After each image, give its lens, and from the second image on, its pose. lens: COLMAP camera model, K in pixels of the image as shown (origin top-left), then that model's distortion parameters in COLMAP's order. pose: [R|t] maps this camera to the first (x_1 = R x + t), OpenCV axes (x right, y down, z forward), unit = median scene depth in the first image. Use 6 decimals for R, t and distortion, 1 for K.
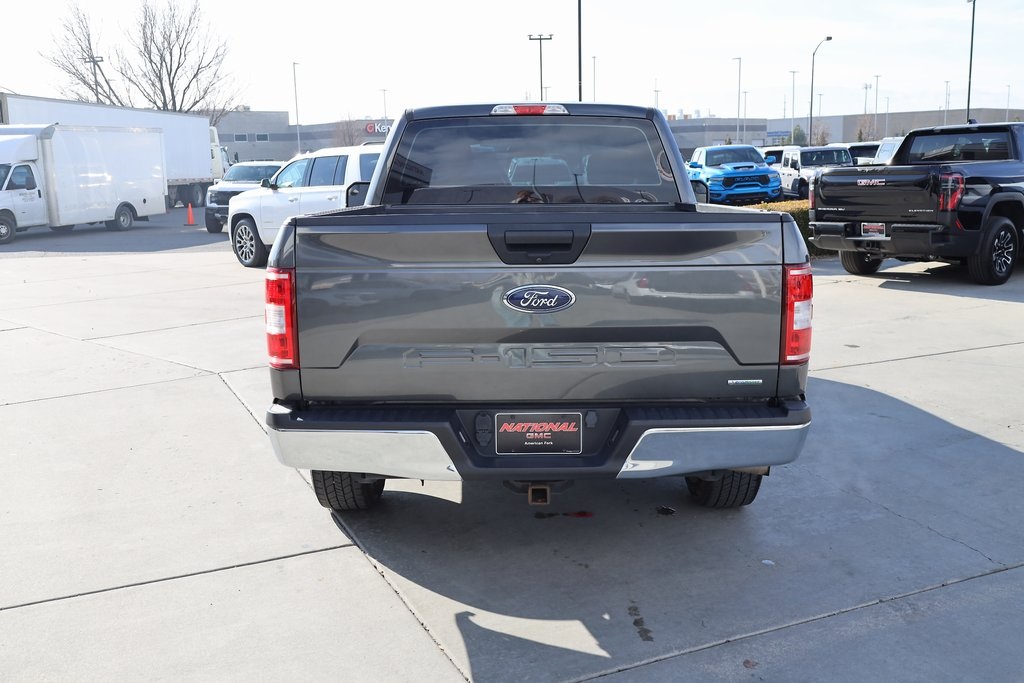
lens RADIAL K [[945.1, 0, 512.0], [0, 945.1, 341.5], [0, 0, 1]] dist [-0.004617, 0.008966]
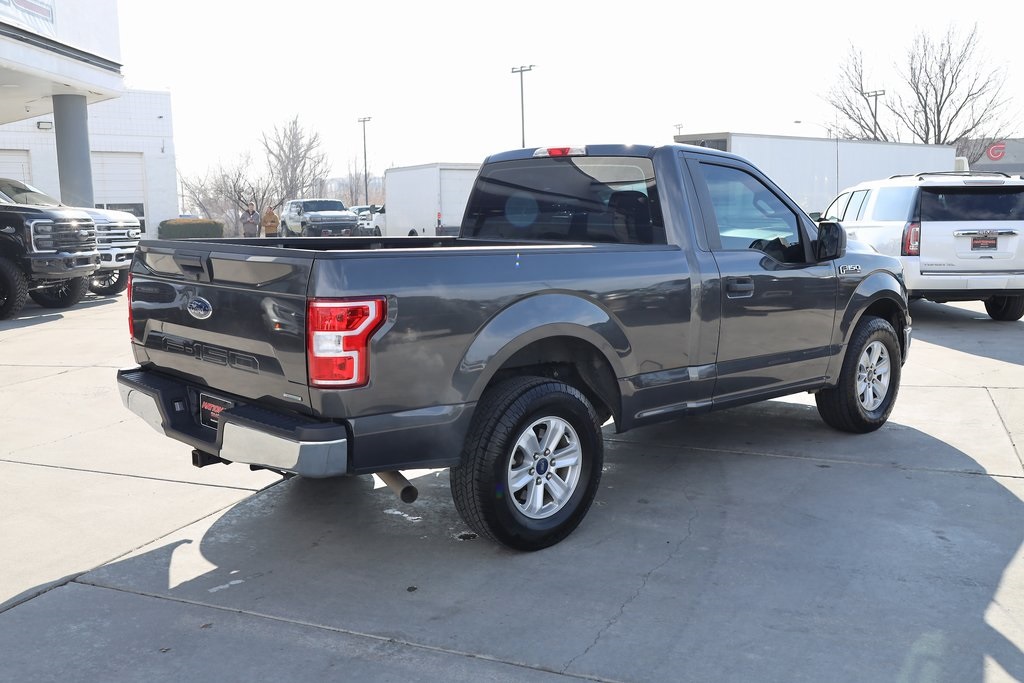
lens RADIAL K [[966.7, 0, 512.0], [0, 966.7, 341.5], [0, 0, 1]] dist [0.005626, -0.016680]
pose [[0.672934, 0.104666, -0.732260, 0.785521], [-0.131169, 0.991135, 0.021126, -0.050688], [0.727979, 0.081833, 0.680698, 0.243686]]
